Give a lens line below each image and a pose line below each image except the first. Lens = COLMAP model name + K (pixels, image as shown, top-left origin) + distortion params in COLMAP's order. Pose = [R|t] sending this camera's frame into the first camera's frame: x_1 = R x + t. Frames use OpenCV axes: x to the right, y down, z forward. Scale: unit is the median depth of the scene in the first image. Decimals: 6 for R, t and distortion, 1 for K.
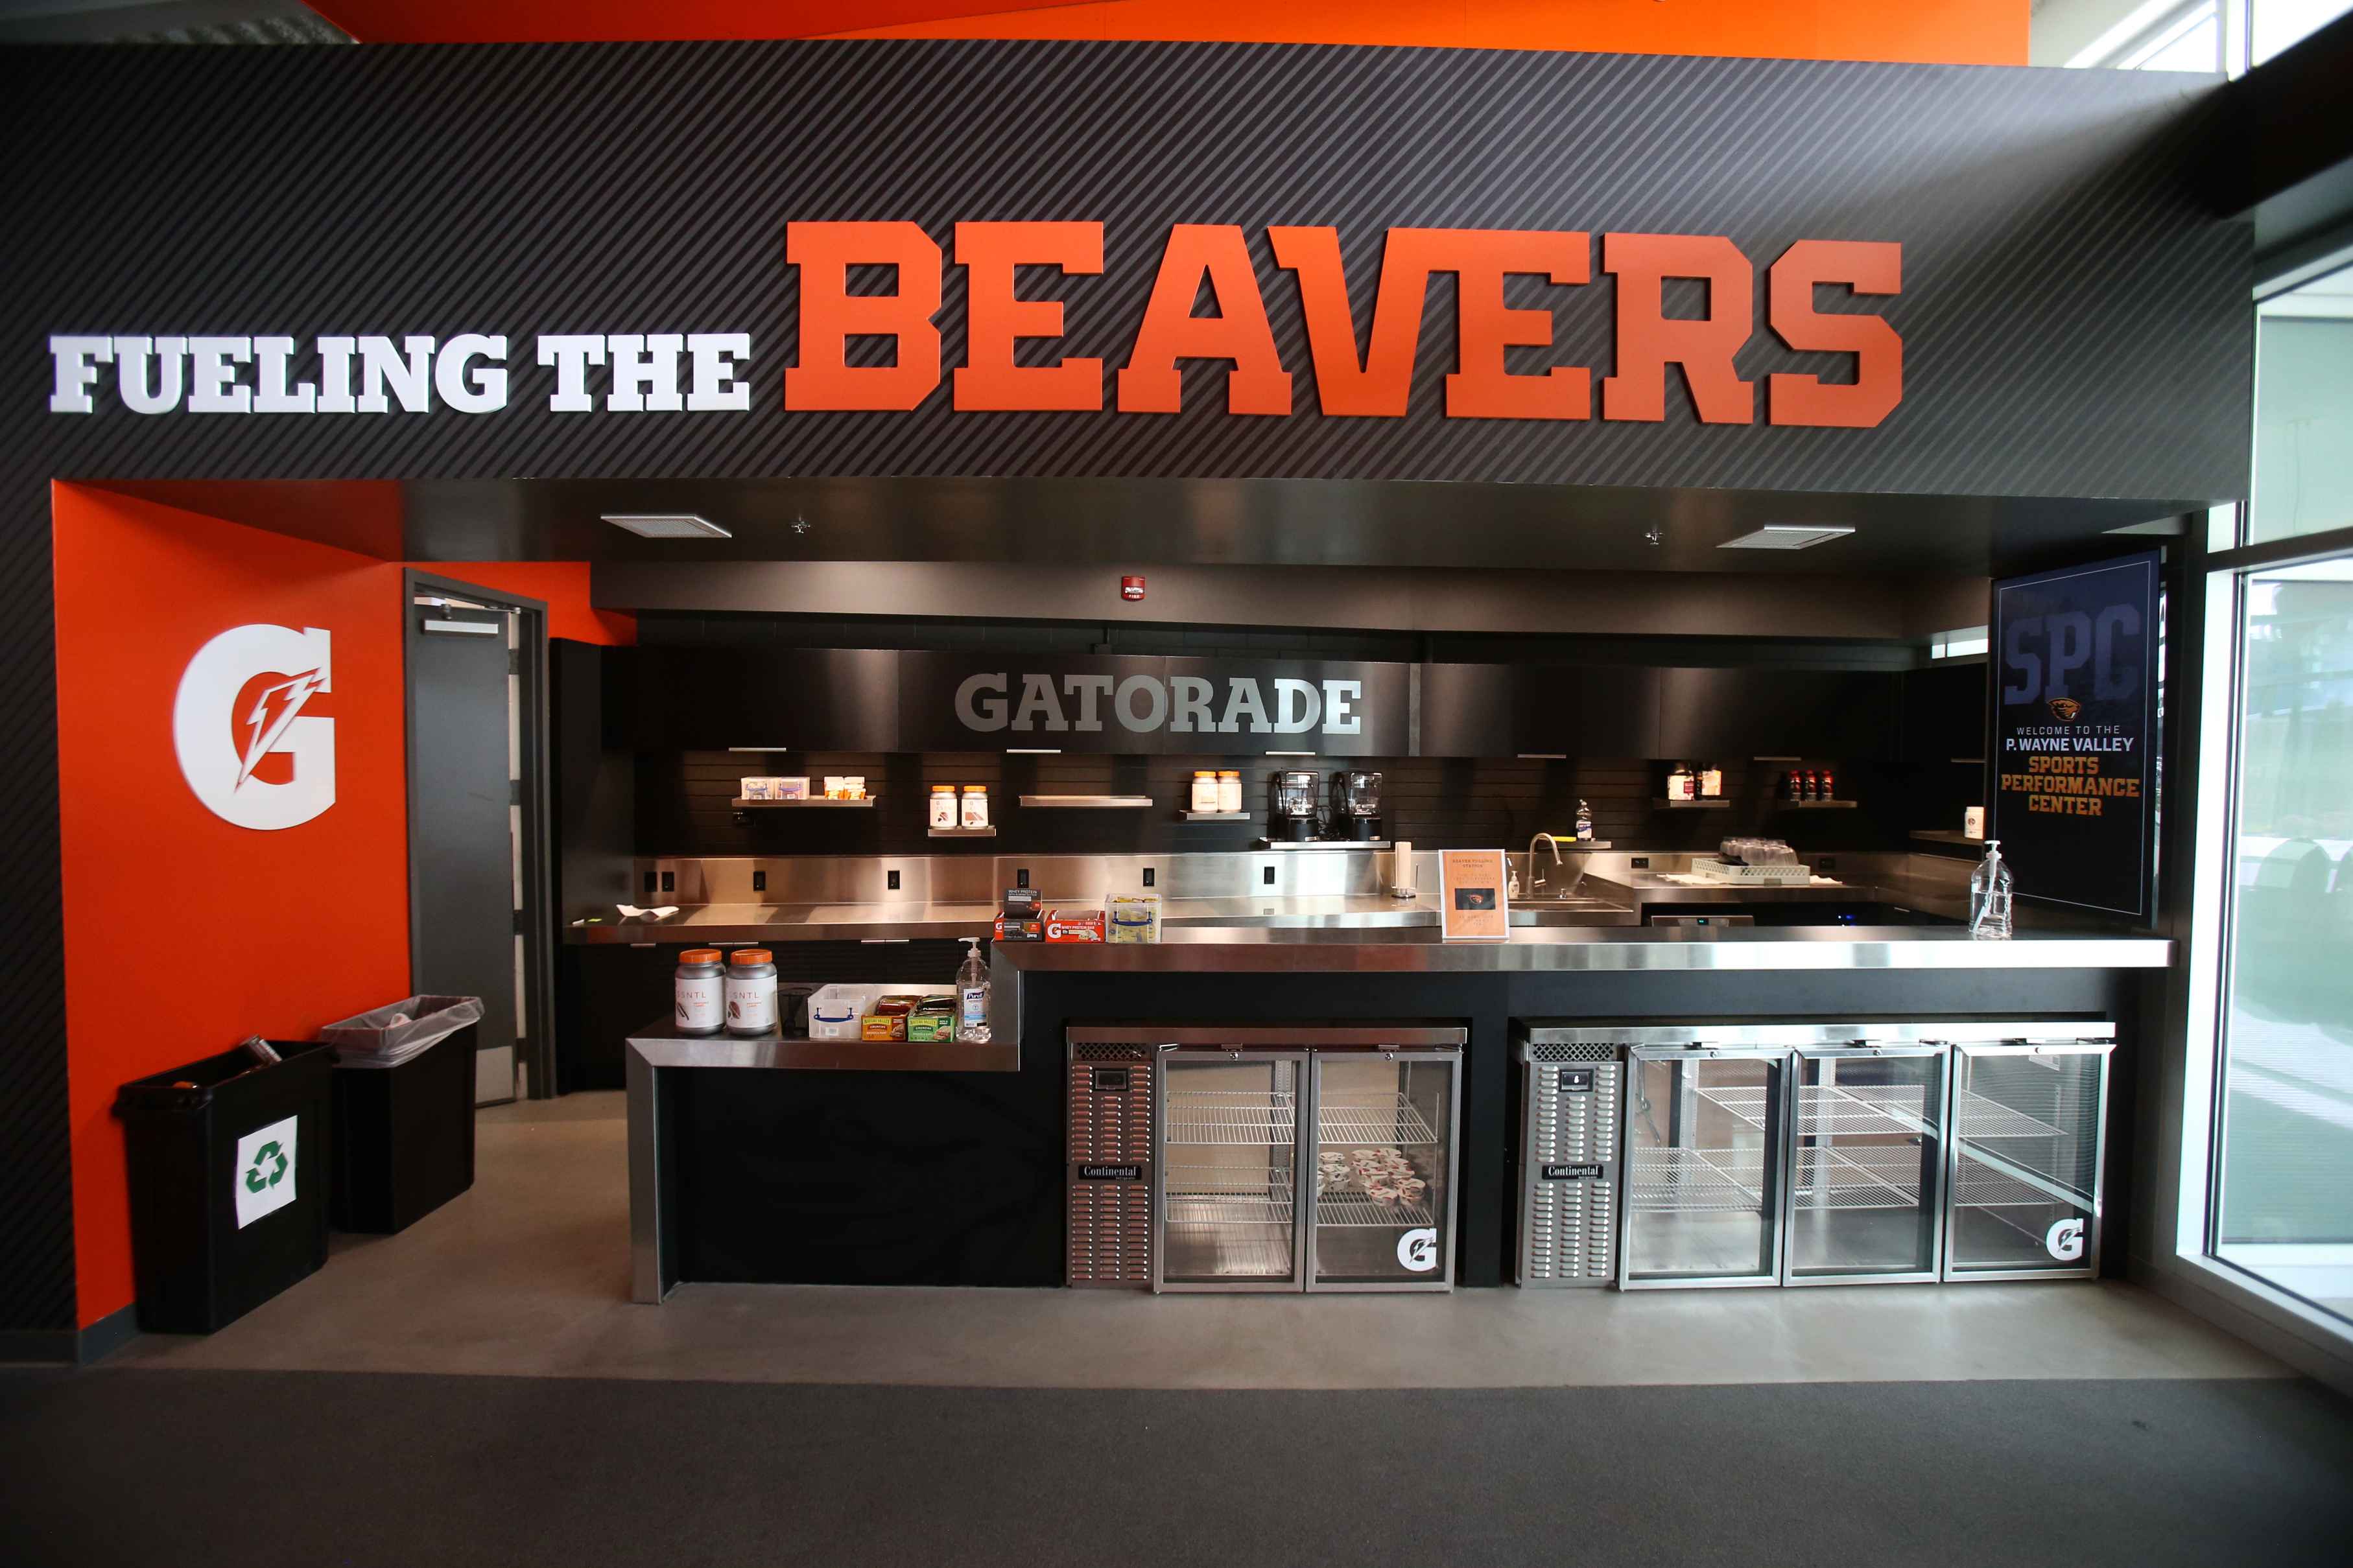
lens RADIAL K [[1064.4, 0, 1176.5], [0, 1064.4, 784.0], [0, 0, 1]] dist [-0.060778, 0.023687]
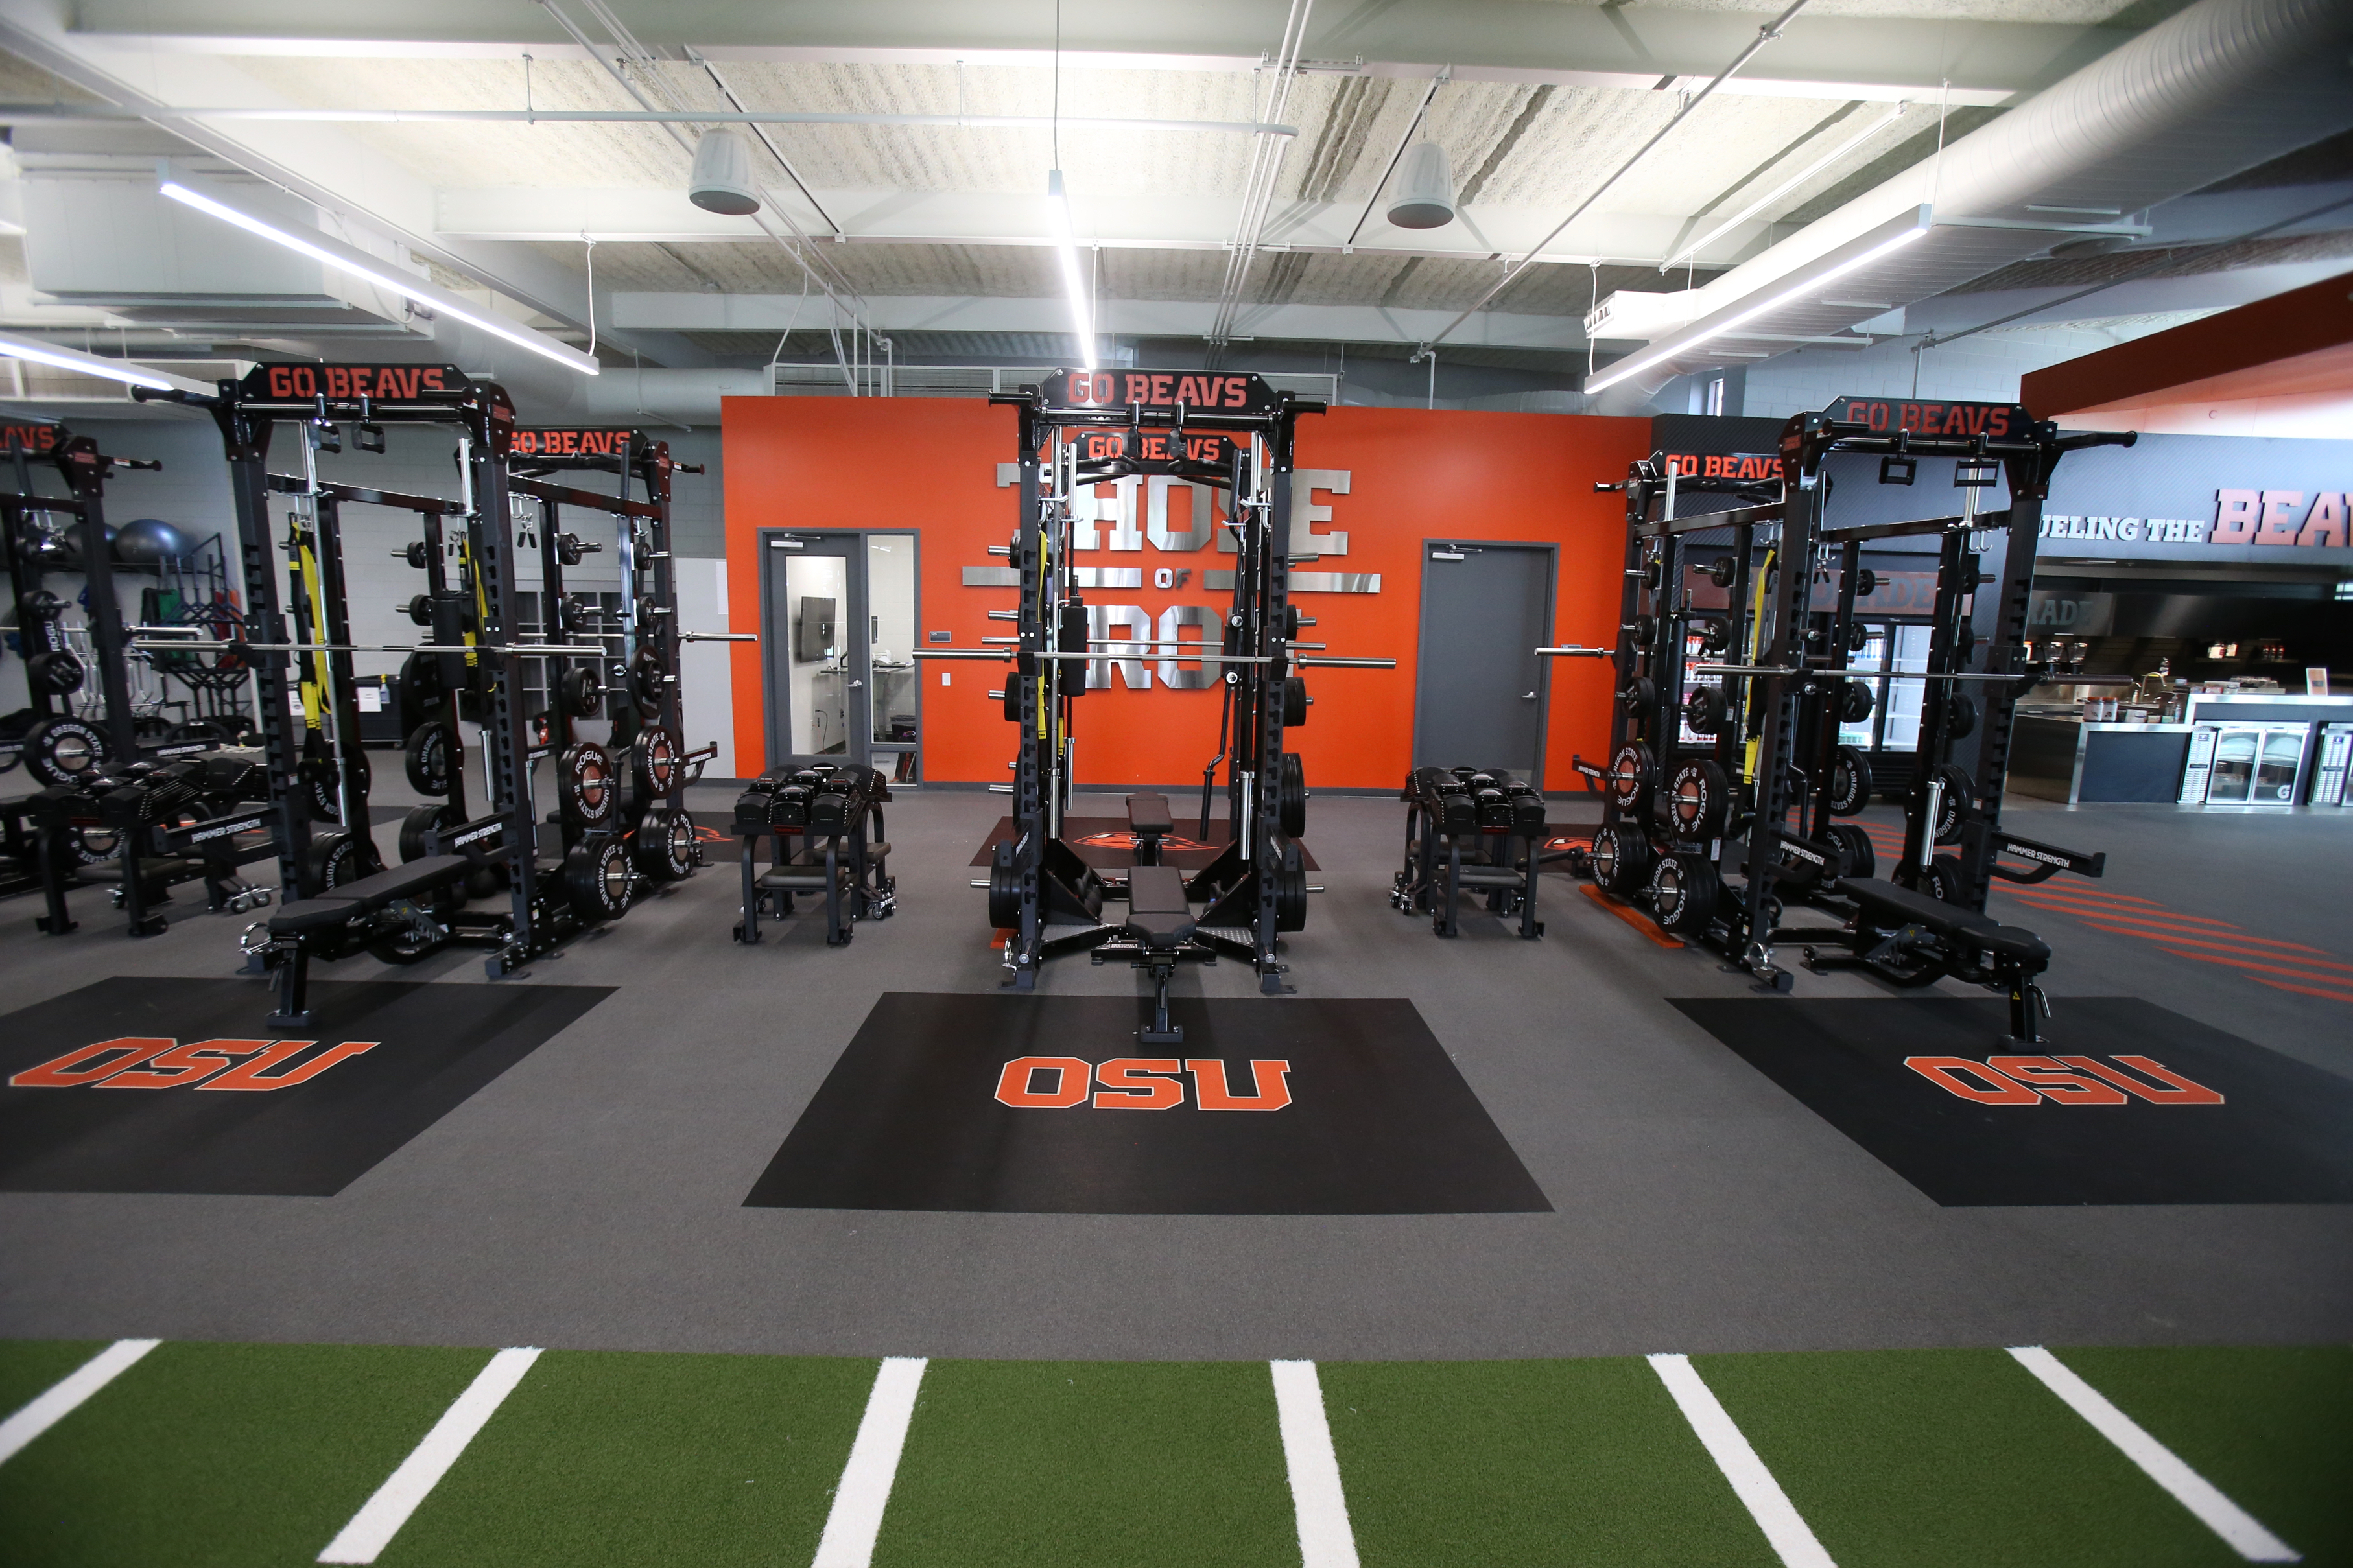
lens RADIAL K [[1064.4, 0, 1176.5], [0, 1064.4, 784.0], [0, 0, 1]] dist [-0.060778, 0.023687]
pose [[0.999630, 0.012297, 0.024256, -4.038859], [-0.015426, 0.990951, 0.133334, 0.057729], [-0.022396, -0.133659, 0.990774, -2.554807]]
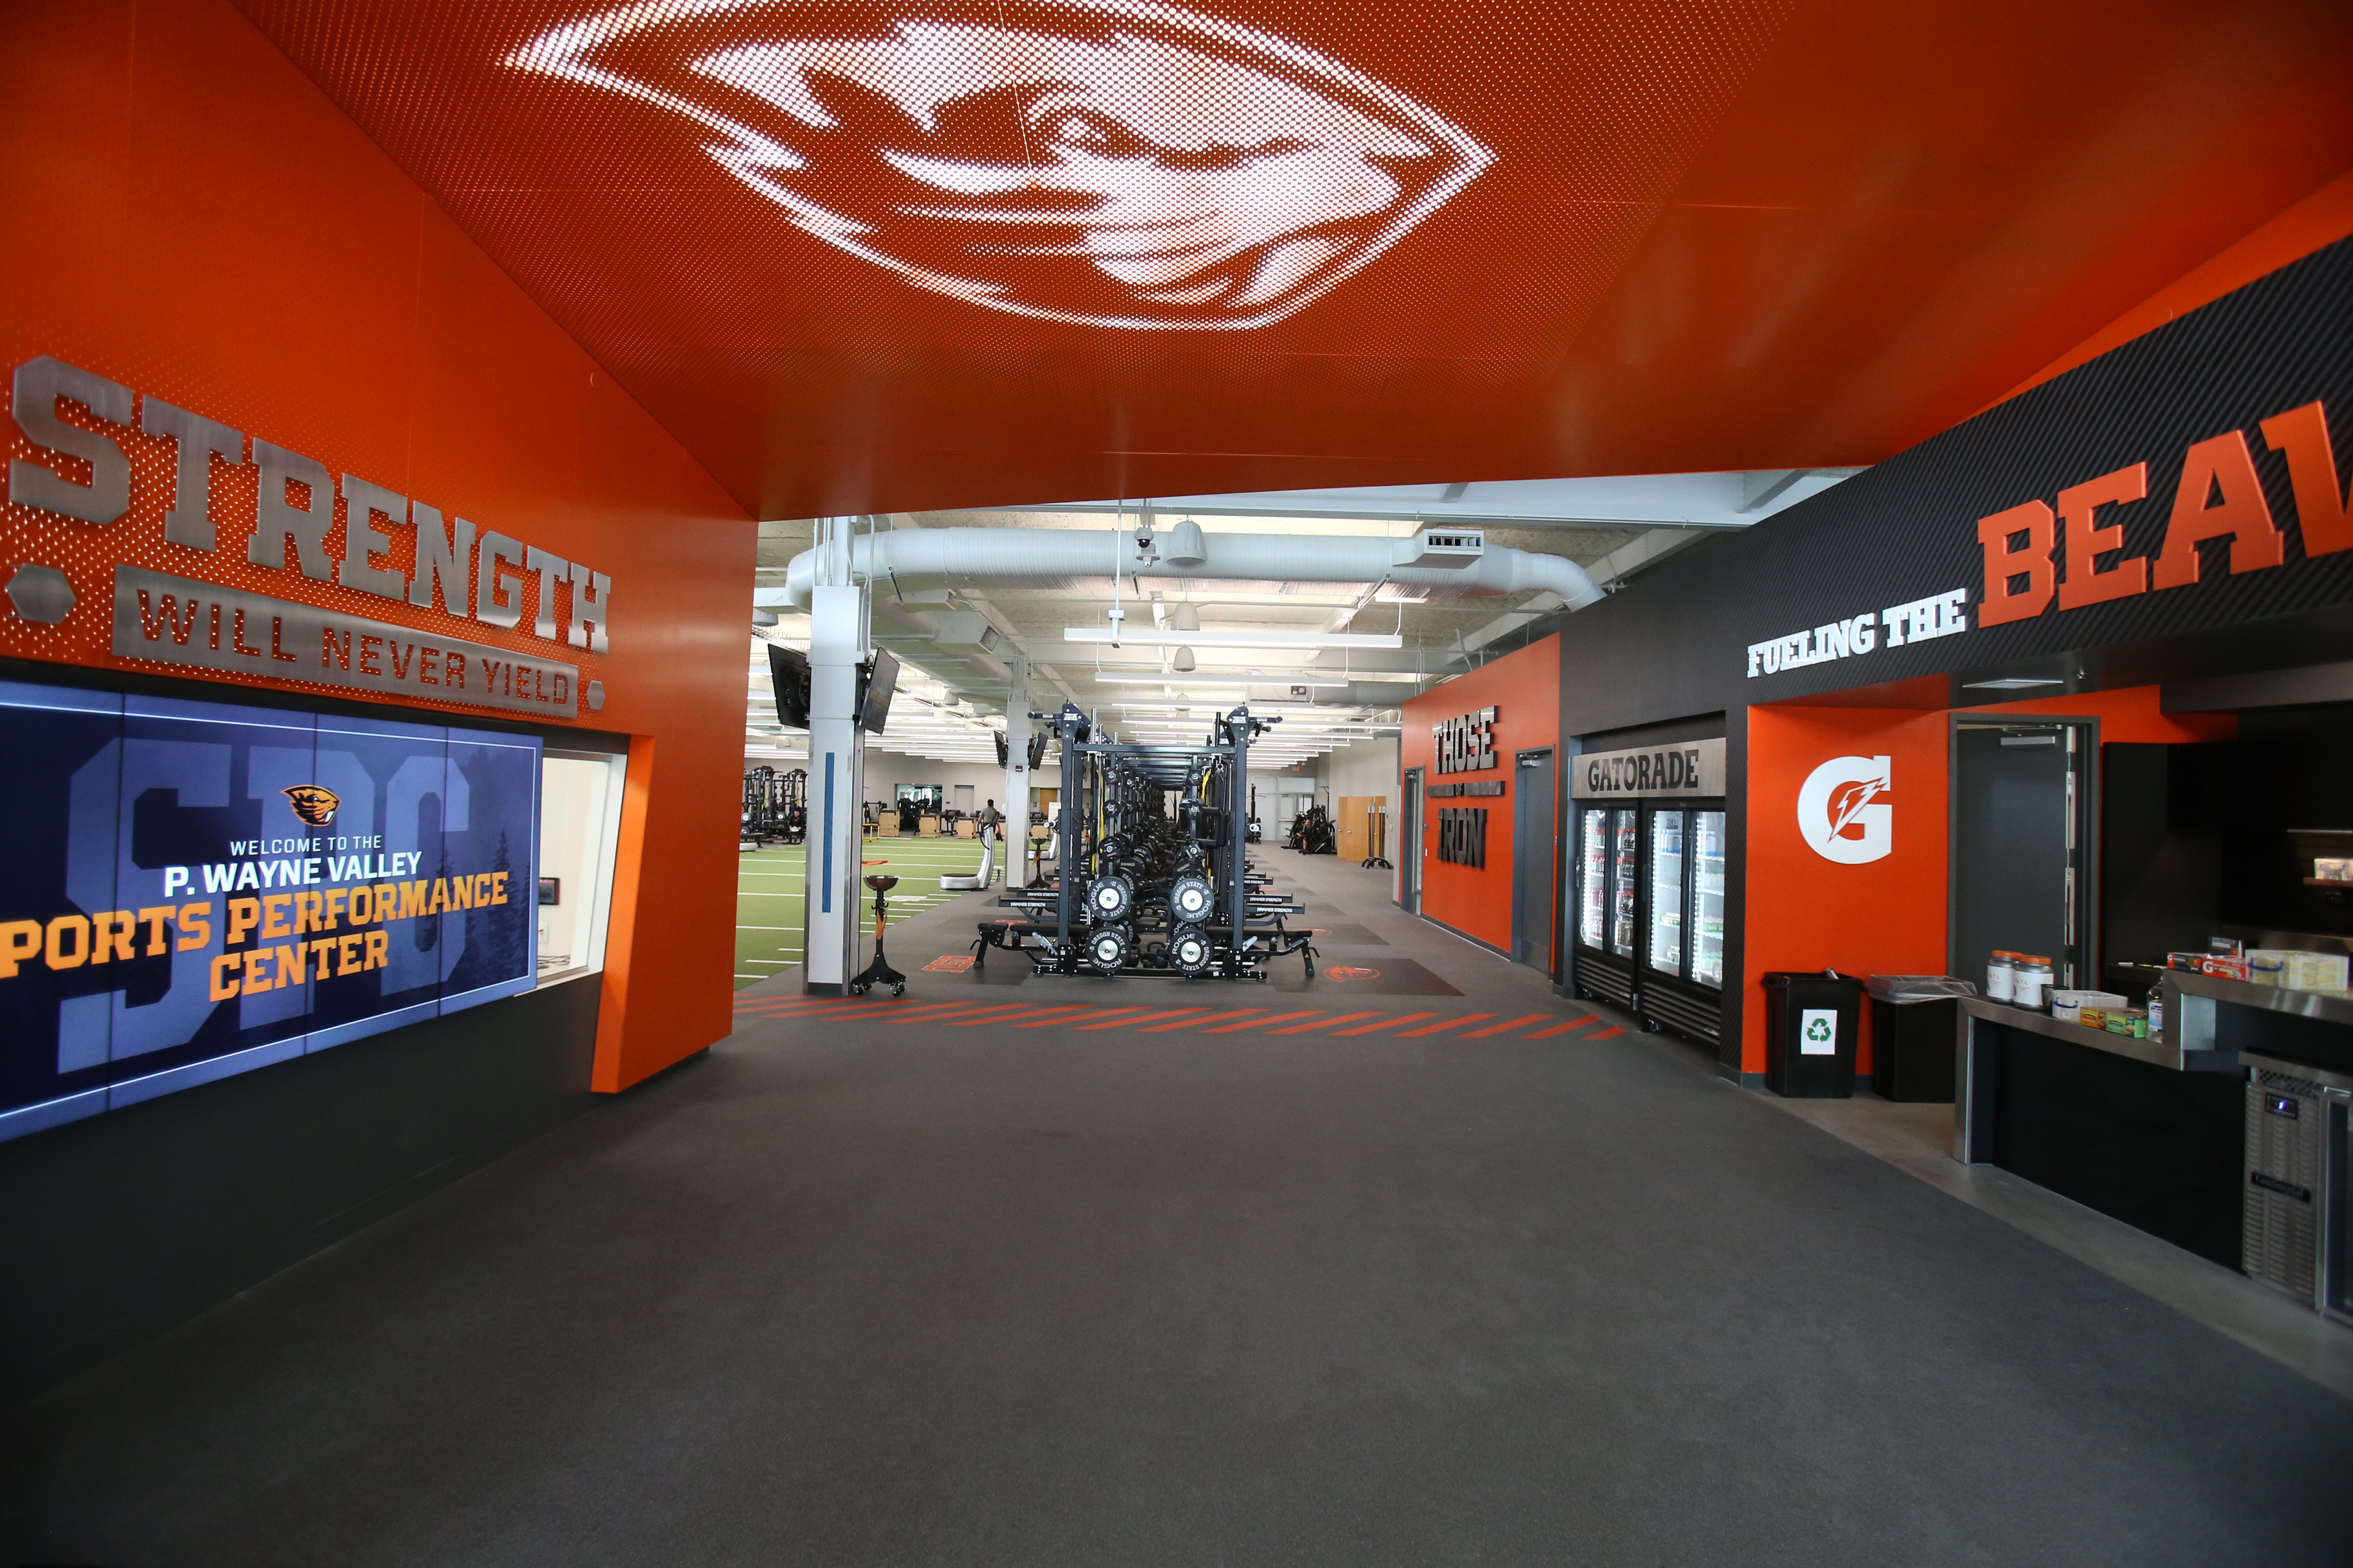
lens RADIAL K [[1064.4, 0, 1176.5], [0, 1064.4, 784.0], [0, 0, 1]] dist [-0.060778, 0.023687]
pose [[-0.003553, -0.025725, -0.999663, 1.333559], [-0.054187, 0.998205, -0.025495, 0.016891], [0.998524, 0.054078, -0.004940, -0.303805]]
